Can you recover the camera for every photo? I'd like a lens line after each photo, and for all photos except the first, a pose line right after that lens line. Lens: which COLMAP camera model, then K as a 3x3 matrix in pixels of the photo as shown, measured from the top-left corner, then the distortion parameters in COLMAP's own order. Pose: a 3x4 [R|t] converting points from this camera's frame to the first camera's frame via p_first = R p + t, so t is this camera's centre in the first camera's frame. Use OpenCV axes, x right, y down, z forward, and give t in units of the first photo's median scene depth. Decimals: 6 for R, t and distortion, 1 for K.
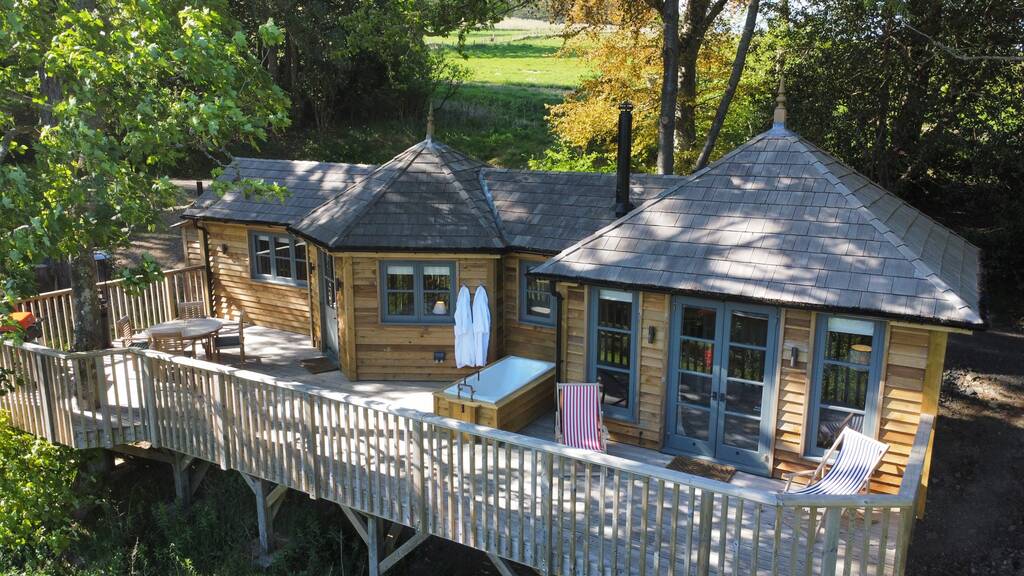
lens RADIAL K [[726.4, 0, 514.1], [0, 726.4, 288.6], [0, 0, 1]] dist [-0.010539, 0.000030]
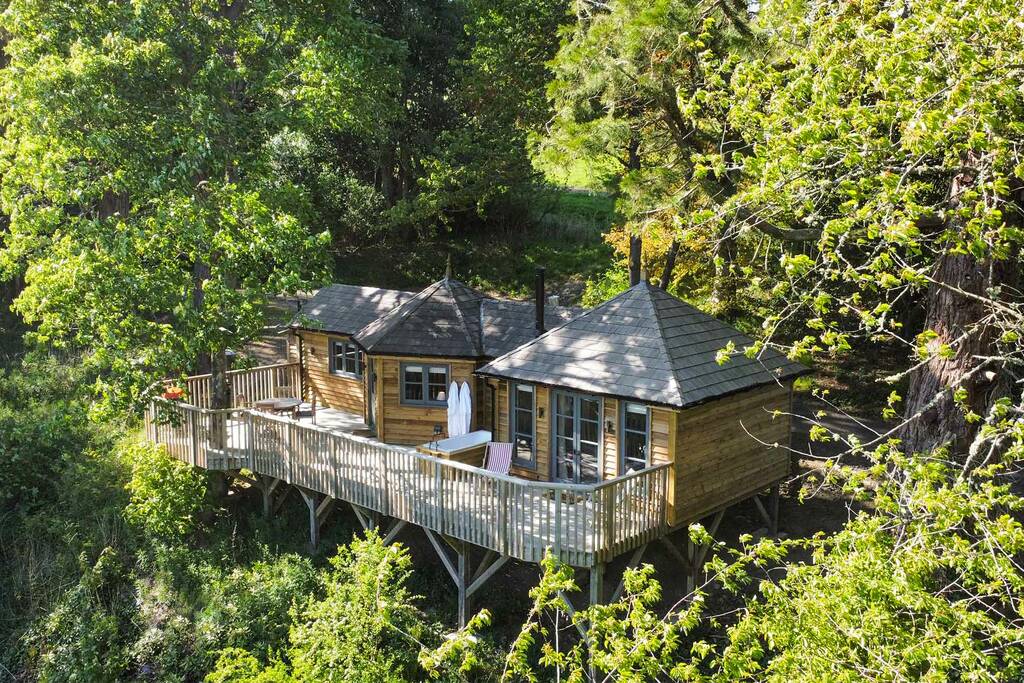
lens RADIAL K [[950.7, 0, 511.4], [0, 950.7, 340.9], [0, 0, 1]] dist [0.012101, 0.000000]
pose [[0.973701, 0.026930, -0.226233, 0.470841], [-0.043452, 0.996713, -0.068371, 0.041528], [0.223648, 0.076403, 0.971671, -0.833508]]
